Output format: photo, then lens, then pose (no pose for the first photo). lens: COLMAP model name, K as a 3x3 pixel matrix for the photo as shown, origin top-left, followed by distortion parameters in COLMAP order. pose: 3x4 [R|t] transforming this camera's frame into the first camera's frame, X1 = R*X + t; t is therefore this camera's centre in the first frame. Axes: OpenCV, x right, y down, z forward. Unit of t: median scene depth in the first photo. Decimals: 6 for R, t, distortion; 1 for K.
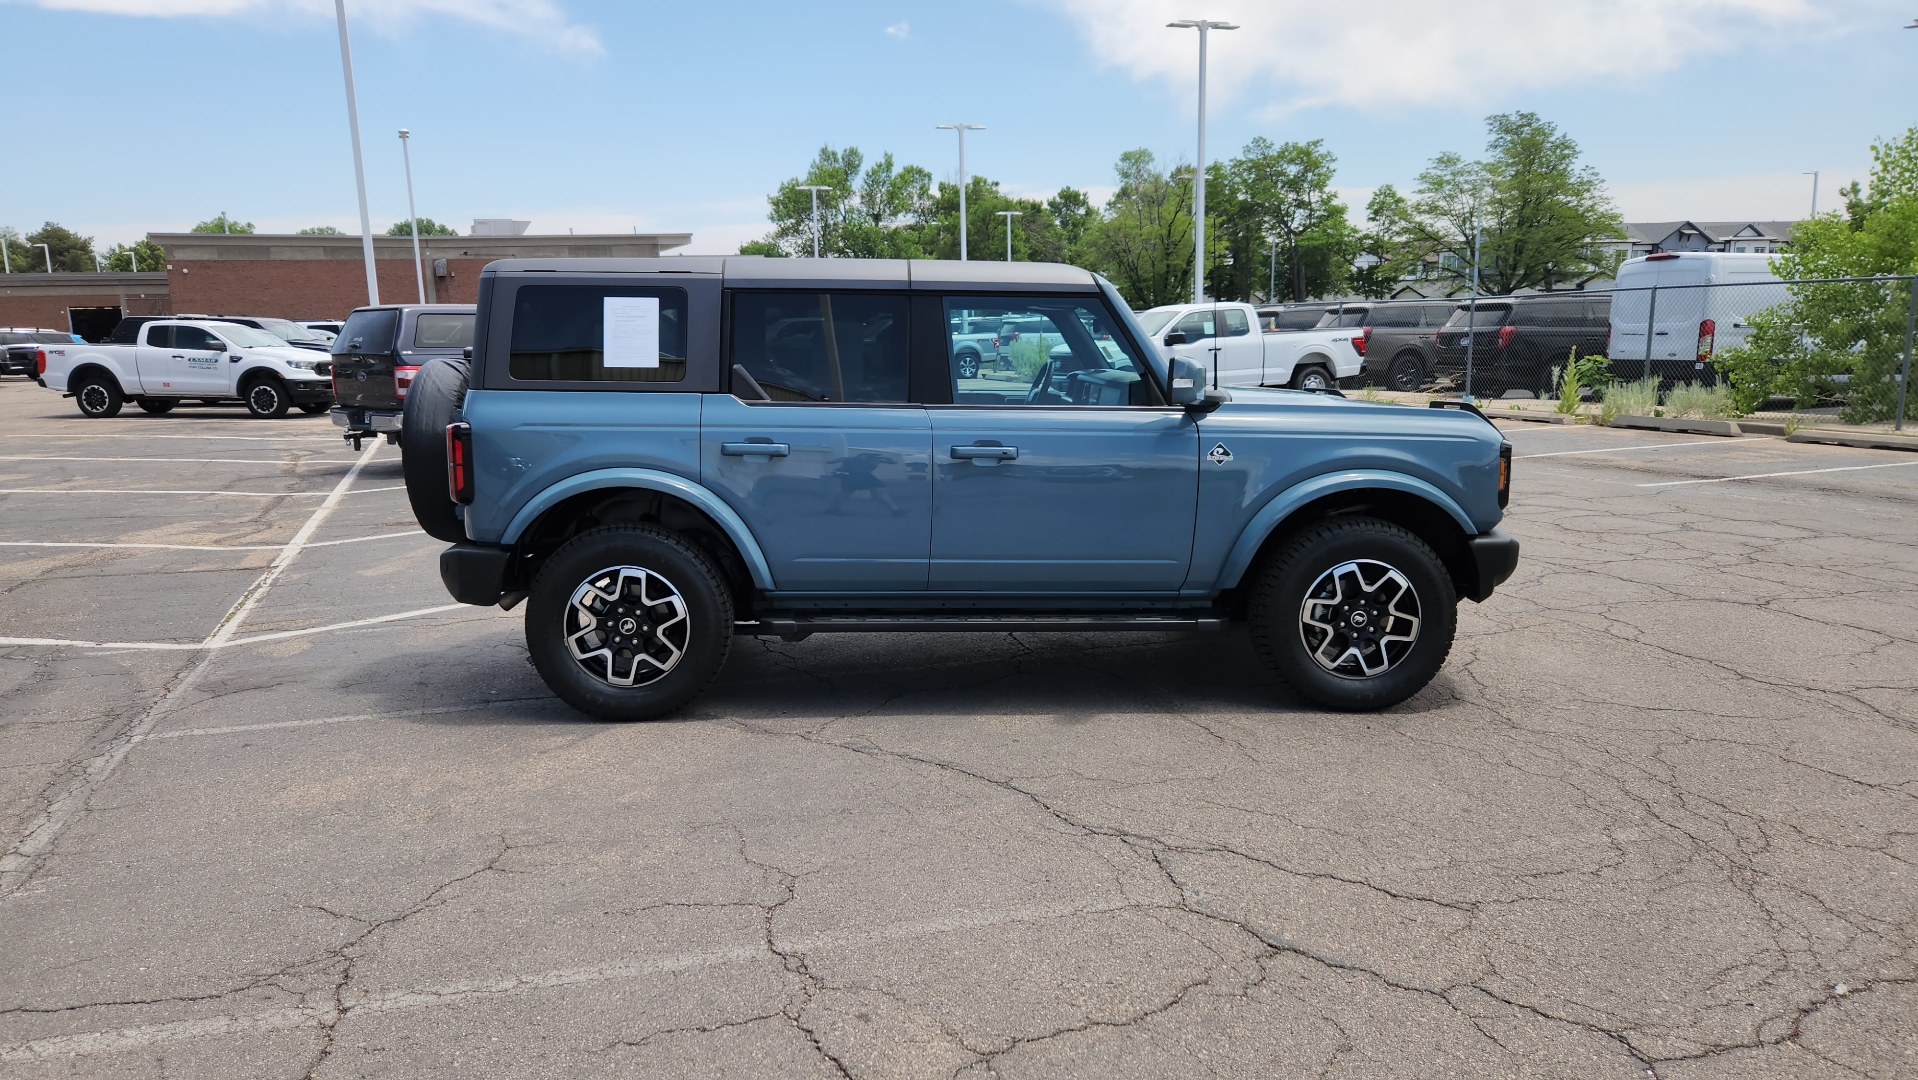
lens RADIAL K [[1285.0, 0, 912.8], [0, 1285.0, 536.4], [0, 0, 1]] dist [0.069537, -0.057321]
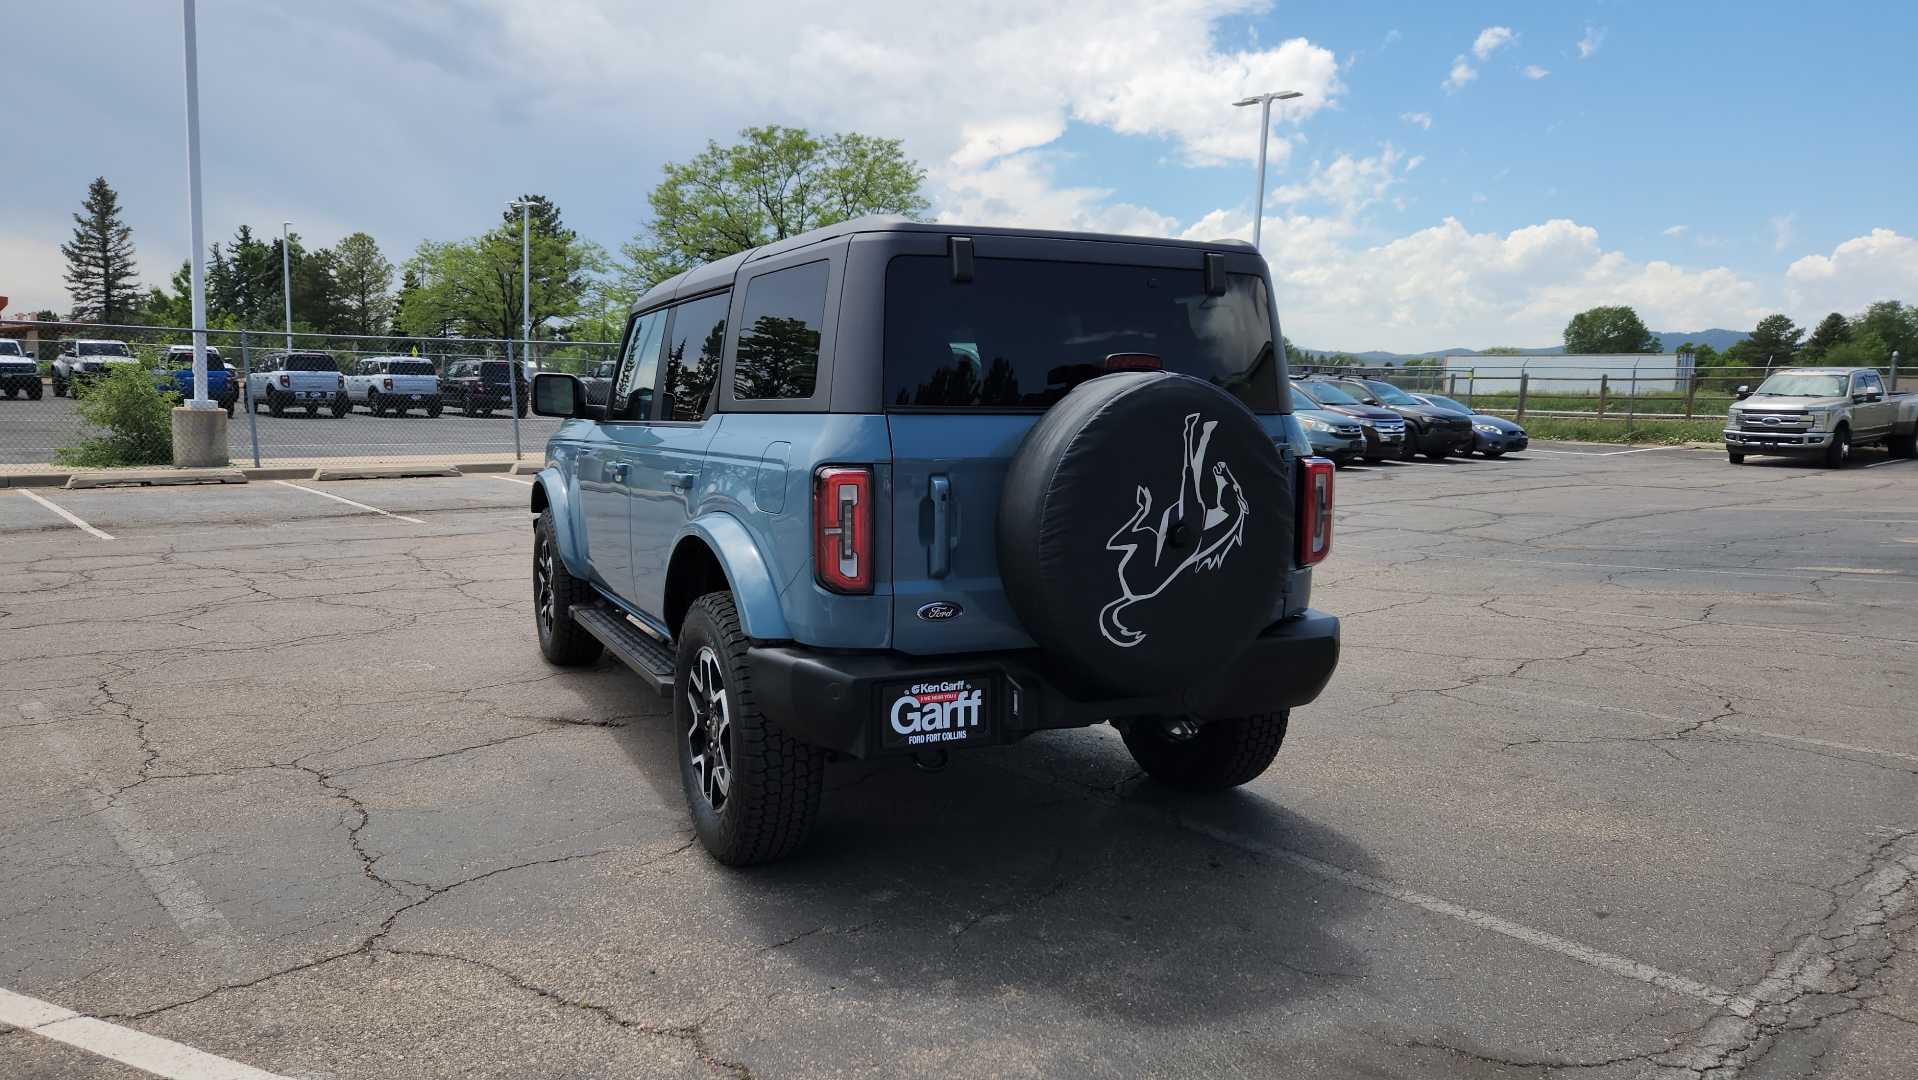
lens RADIAL K [[1285.0, 0, 913.1], [0, 1285.0, 518.5], [0, 0, 1]] dist [0.069537, -0.057321]
pose [[-0.379036, -0.088932, 0.921099, -0.938019], [0.133182, 0.979766, 0.149402, -0.193109], [-0.915748, 0.179302, -0.359523, 1.456508]]
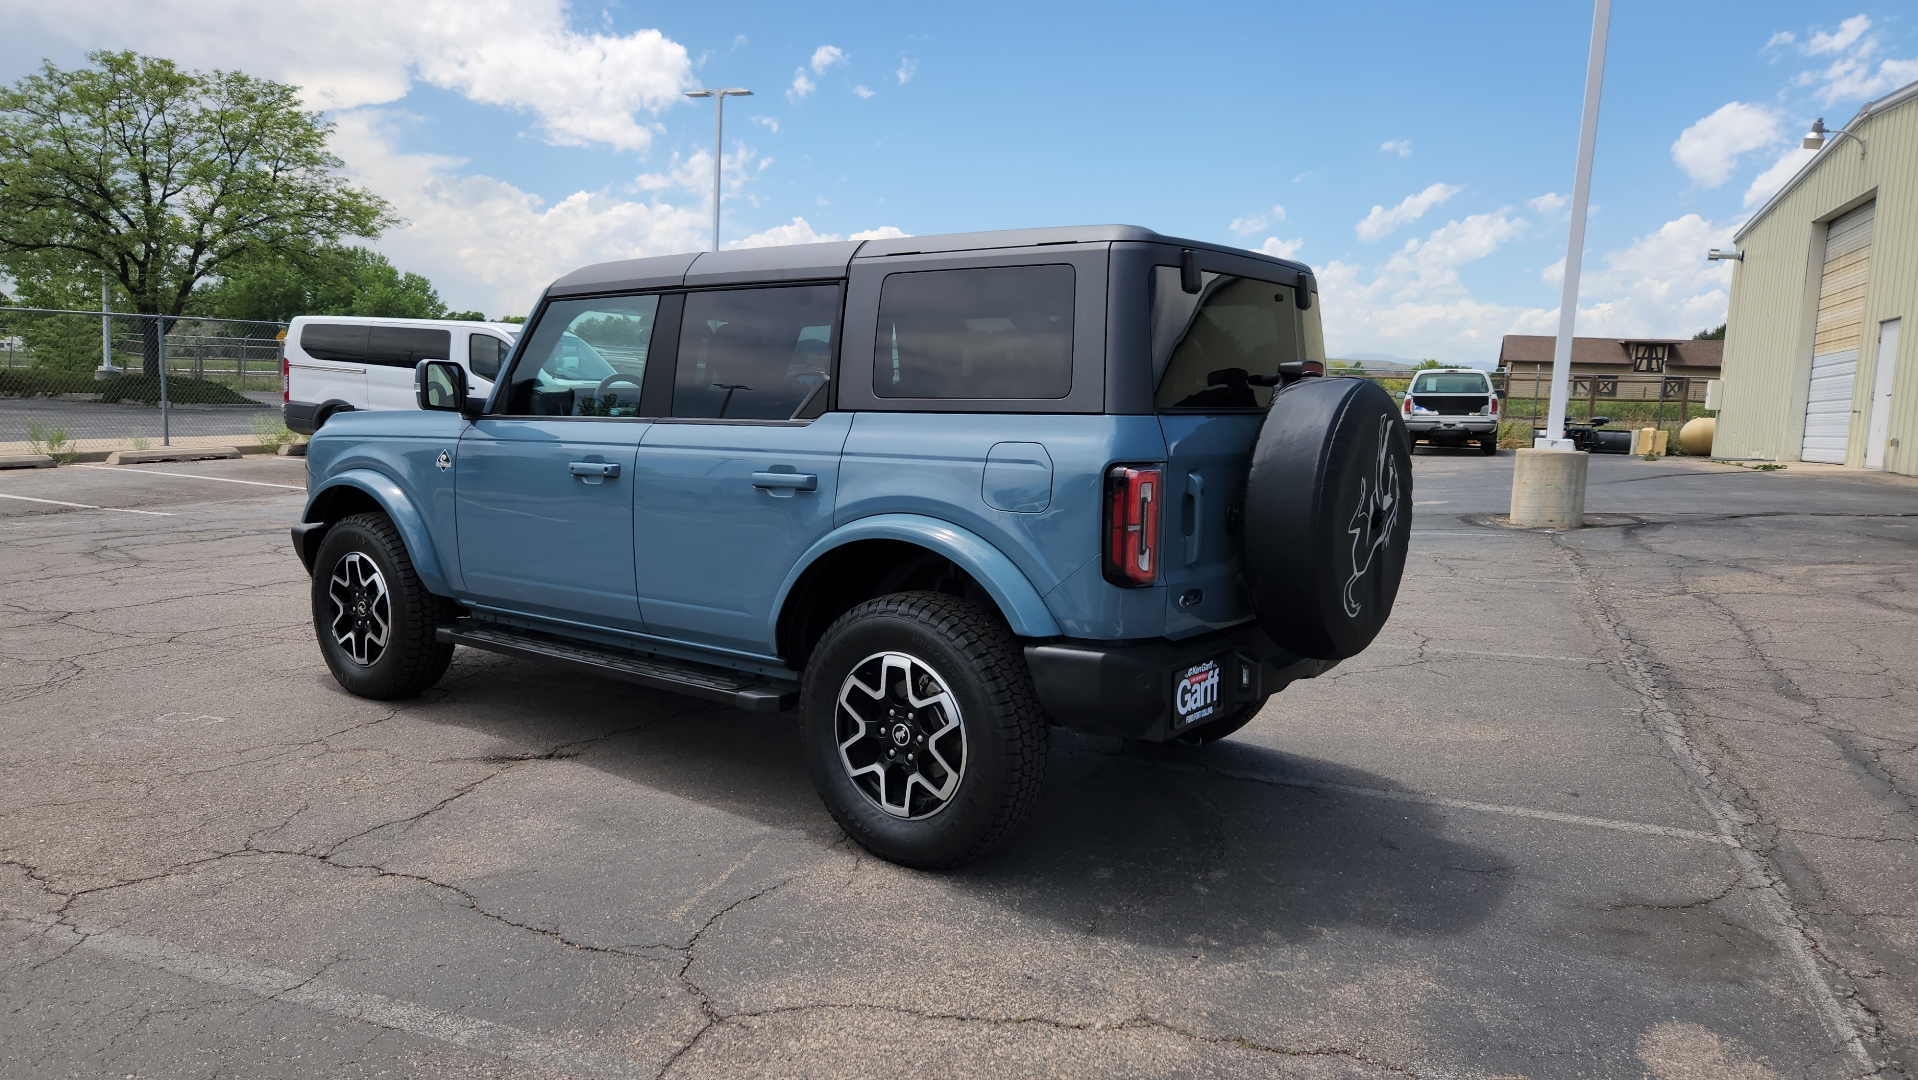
lens RADIAL K [[1285.0, 0, 921.2], [0, 1285.0, 515.8], [0, 0, 1]] dist [0.069537, -0.057321]
pose [[-0.761897, -0.075132, 0.643326, -0.690017], [0.083123, 0.973694, 0.212159, -0.251328], [-0.642343, 0.215118, -0.735609, 1.811336]]
